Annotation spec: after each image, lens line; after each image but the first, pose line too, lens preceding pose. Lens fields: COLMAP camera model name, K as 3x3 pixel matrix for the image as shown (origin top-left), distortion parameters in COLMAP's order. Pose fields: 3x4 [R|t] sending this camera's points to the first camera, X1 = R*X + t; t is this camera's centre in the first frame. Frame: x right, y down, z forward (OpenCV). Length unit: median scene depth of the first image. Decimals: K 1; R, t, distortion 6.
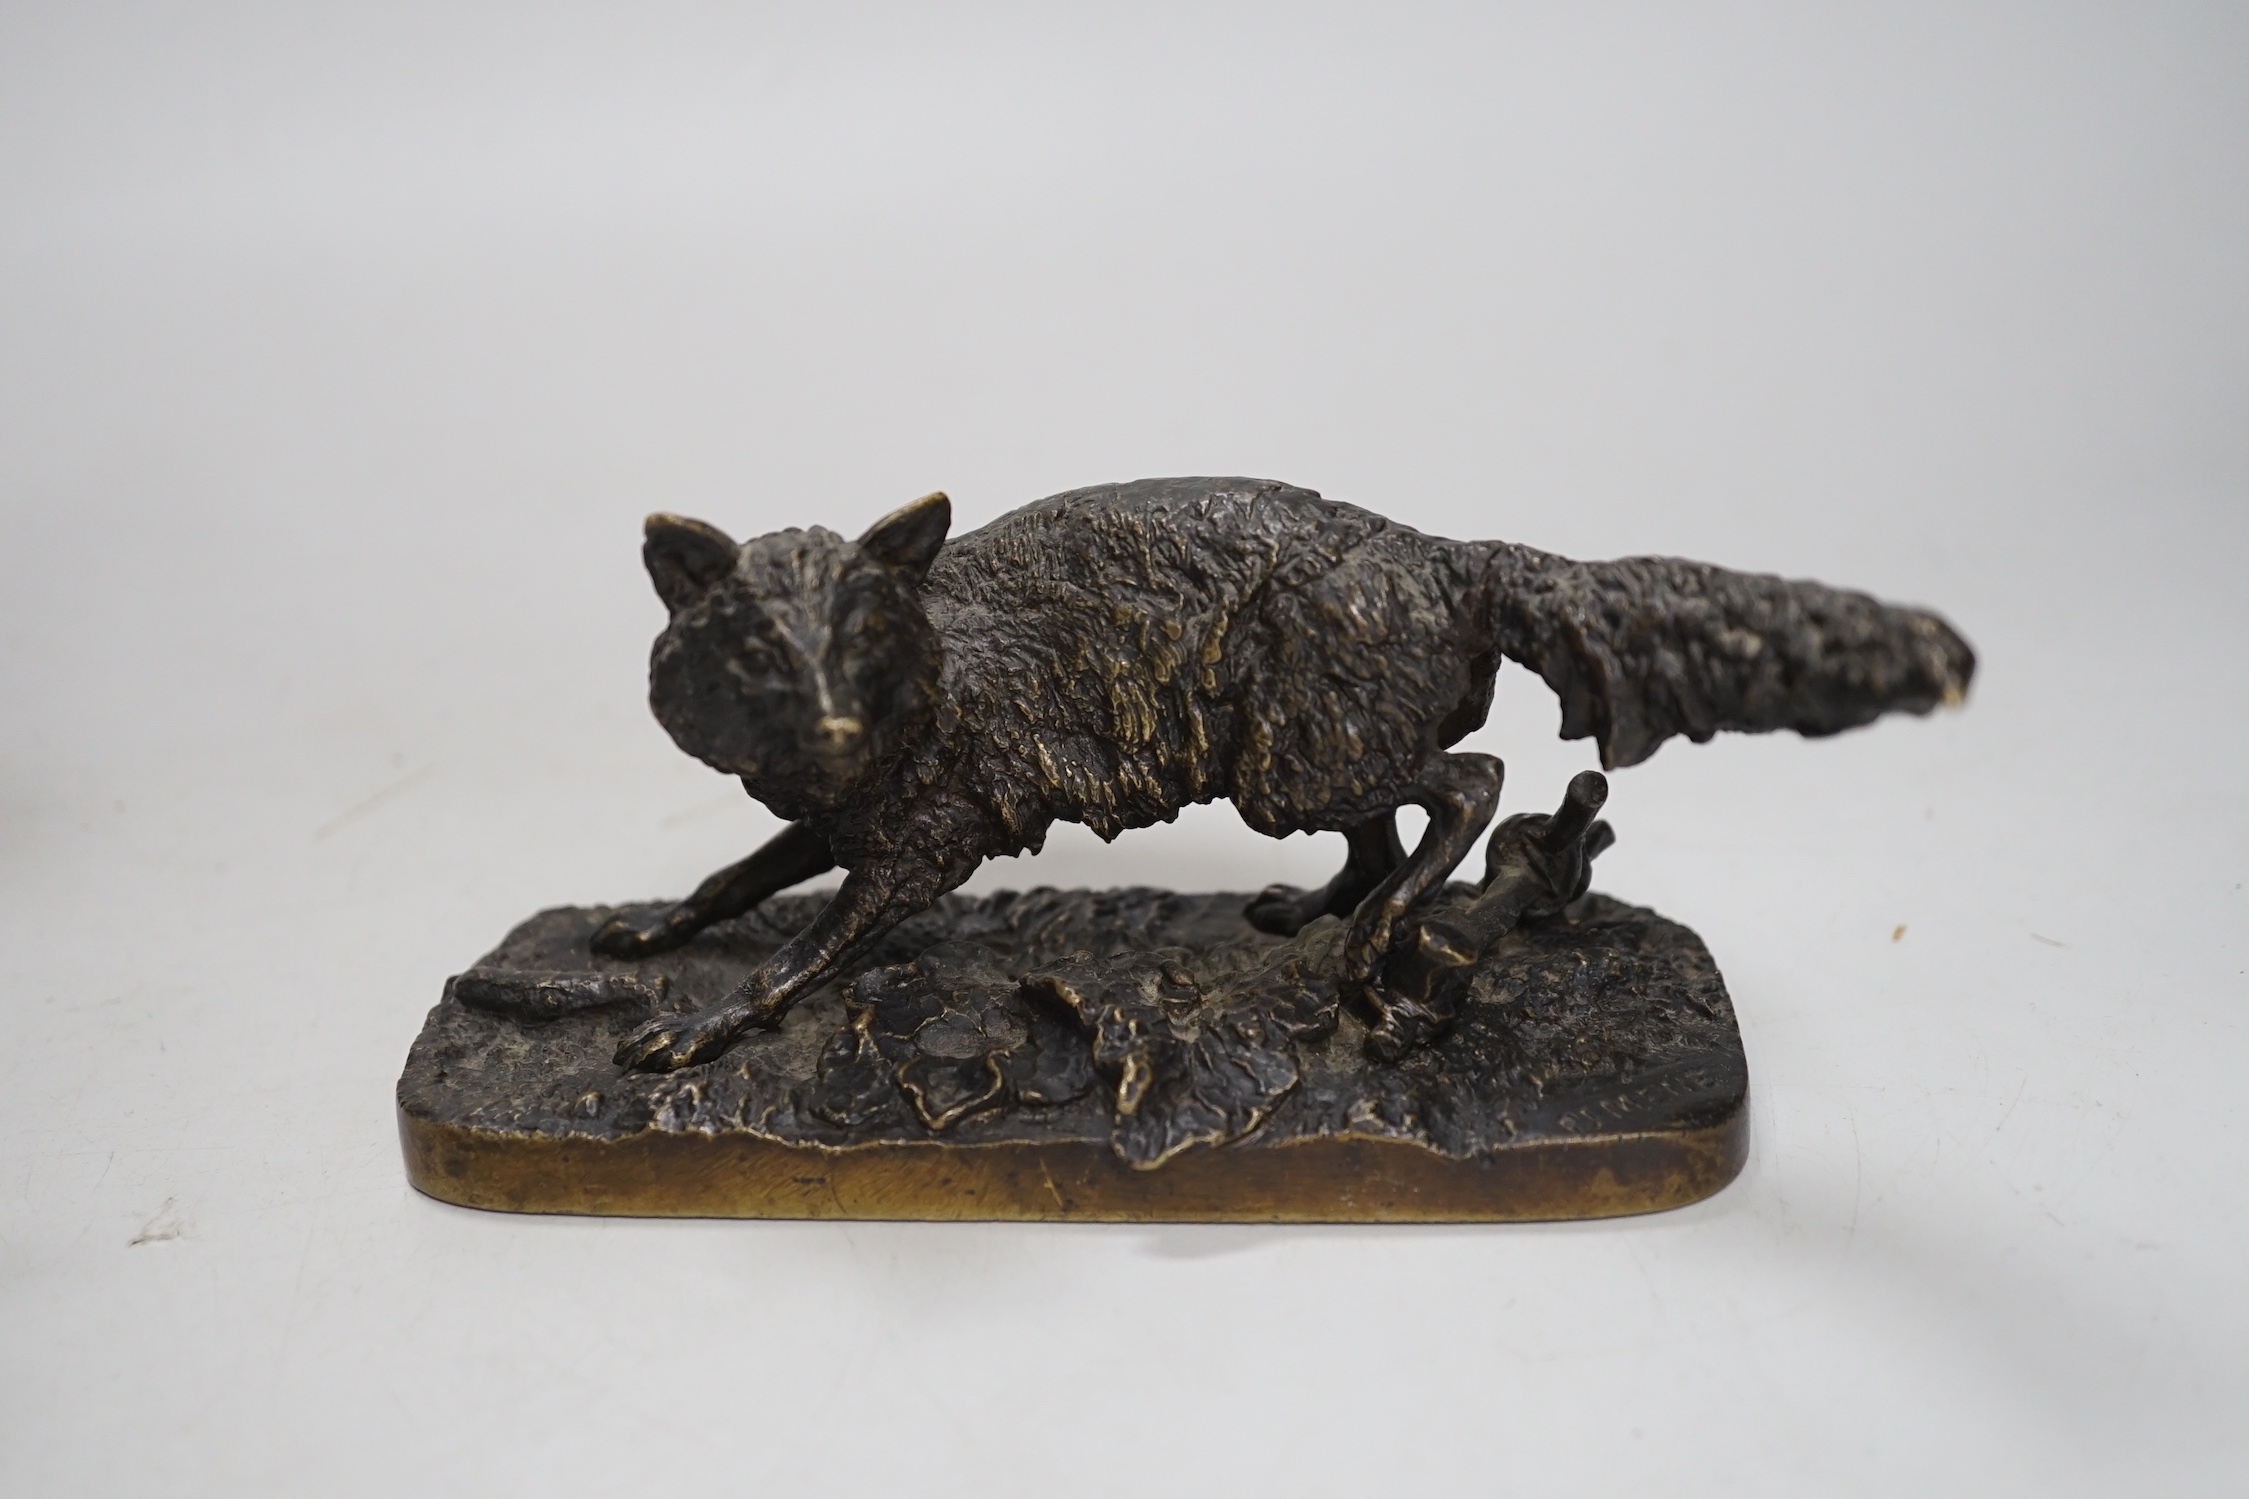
lens RADIAL K [[2830.1, 0, 1124.5], [0, 2830.1, 749.5], [0, 0, 1]] dist [-0.014794, 0.098651]
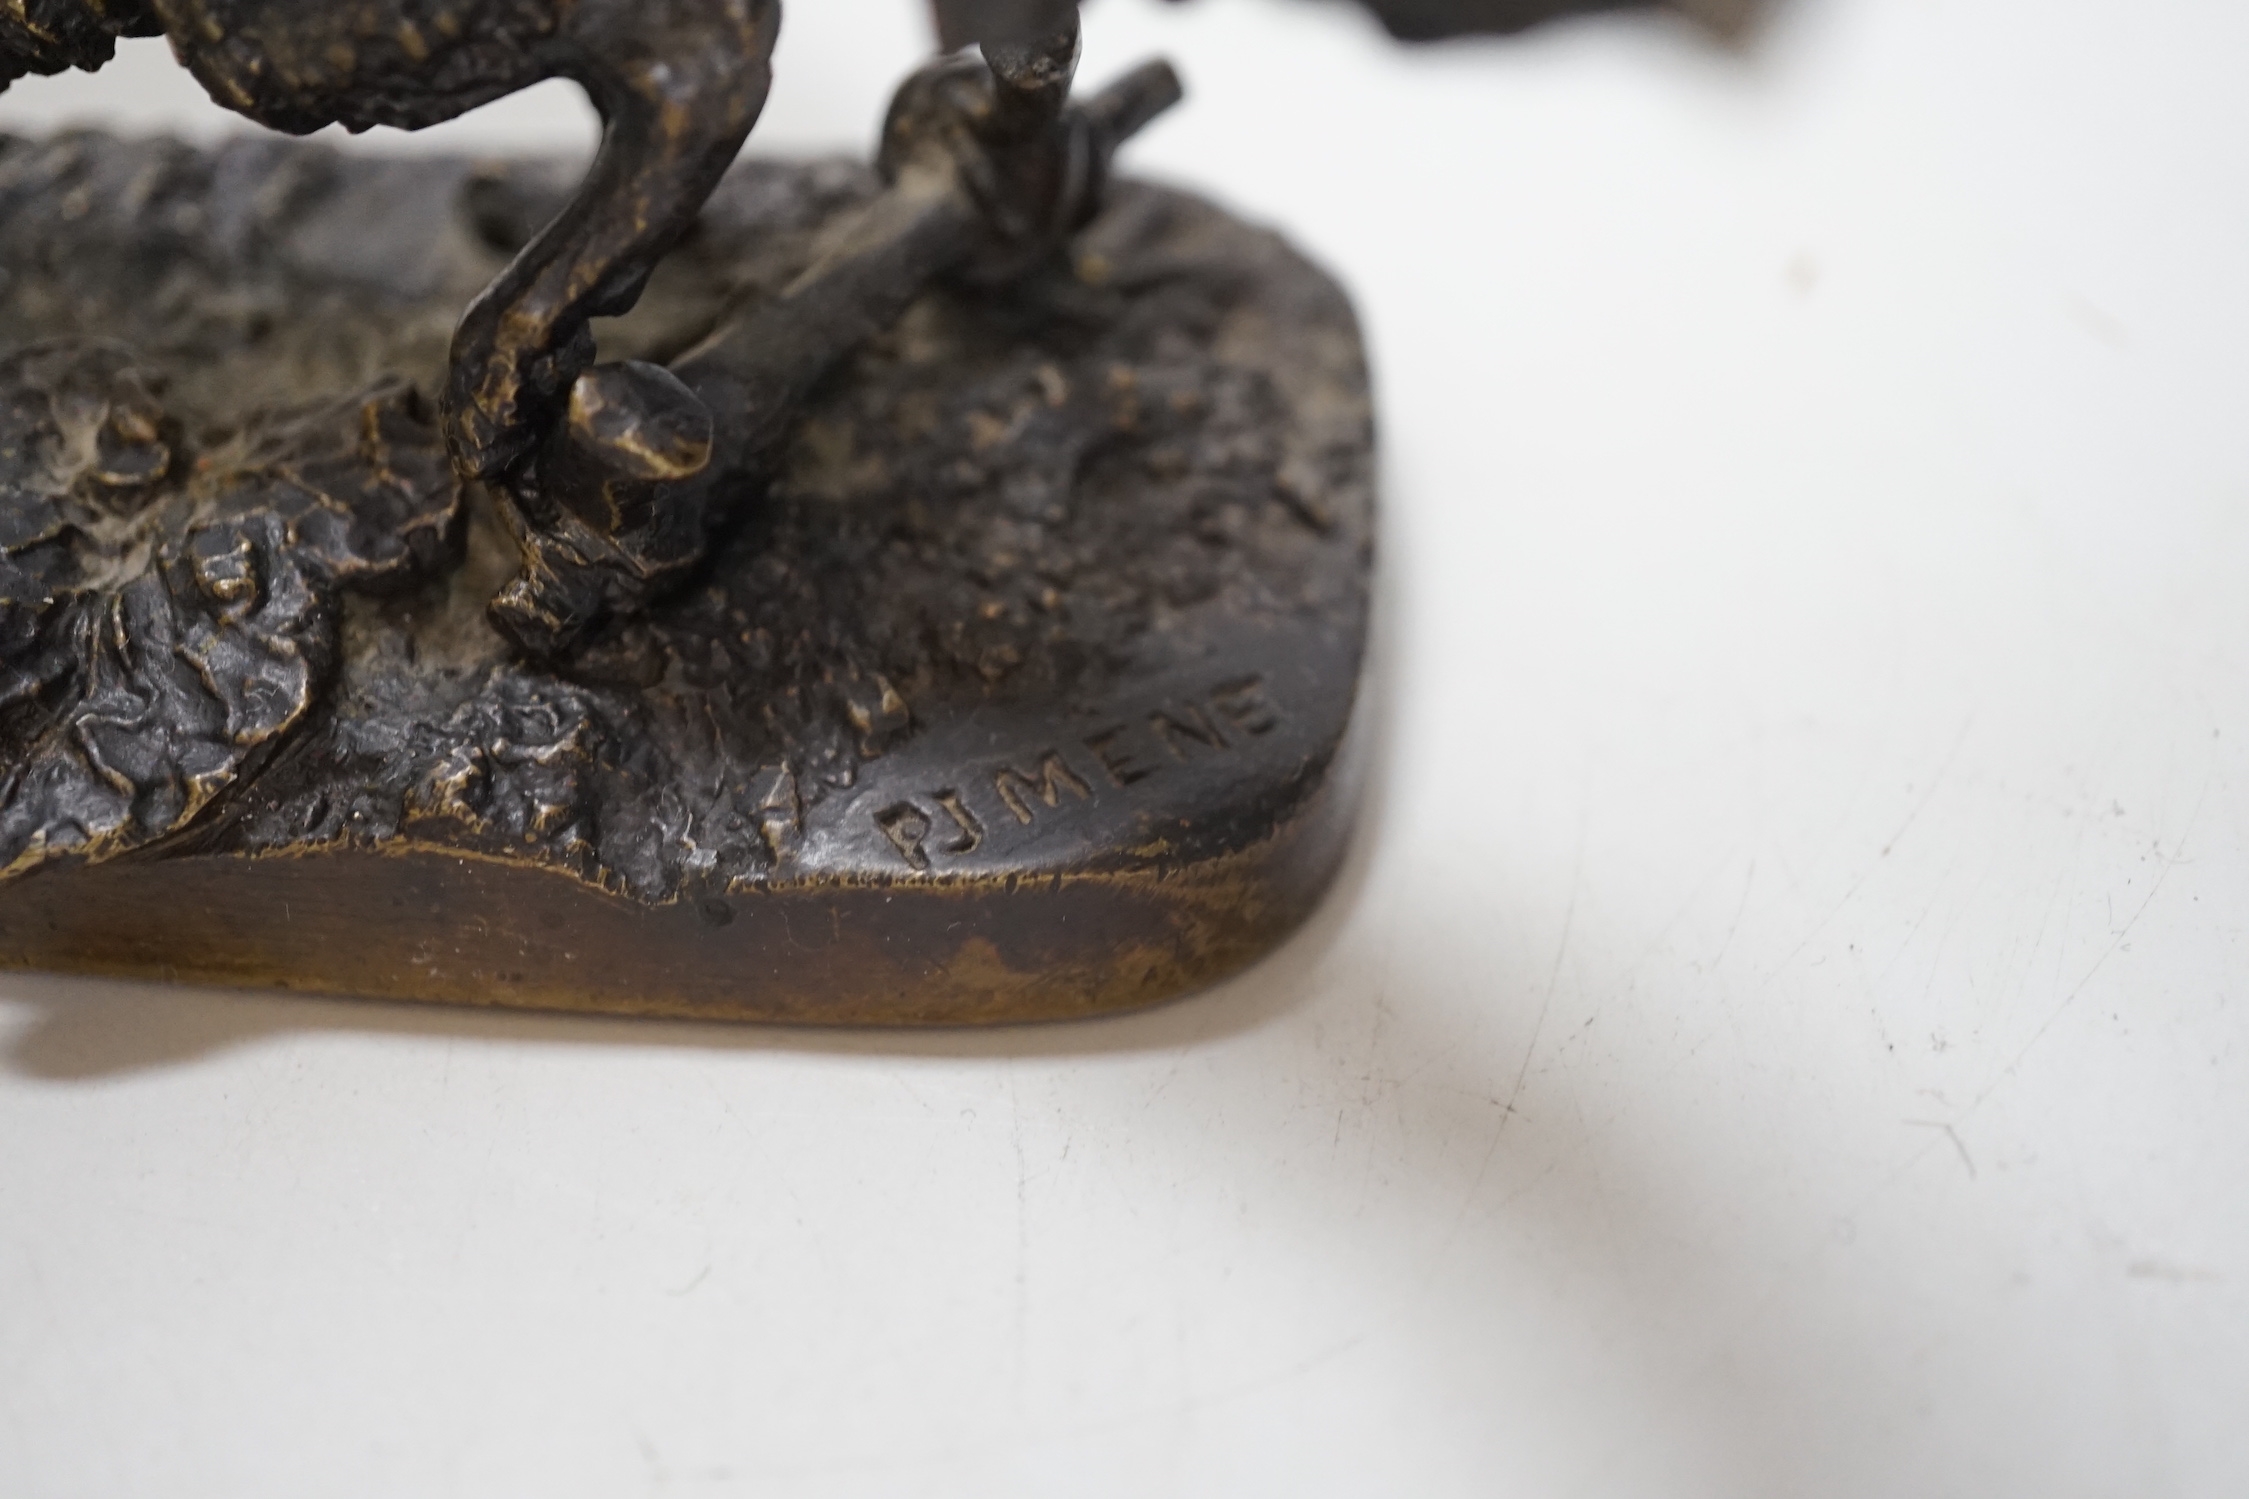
lens RADIAL K [[2830.1, 0, 1124.5], [0, 2830.1, 749.5], [0, 0, 1]] dist [-0.014794, 0.098651]
pose [[0.998625, 0.045731, -0.025609, 0.200220], [-0.033016, 0.928329, 0.370289, -0.046065], [0.040708, -0.368935, 0.928563, 0.586916]]
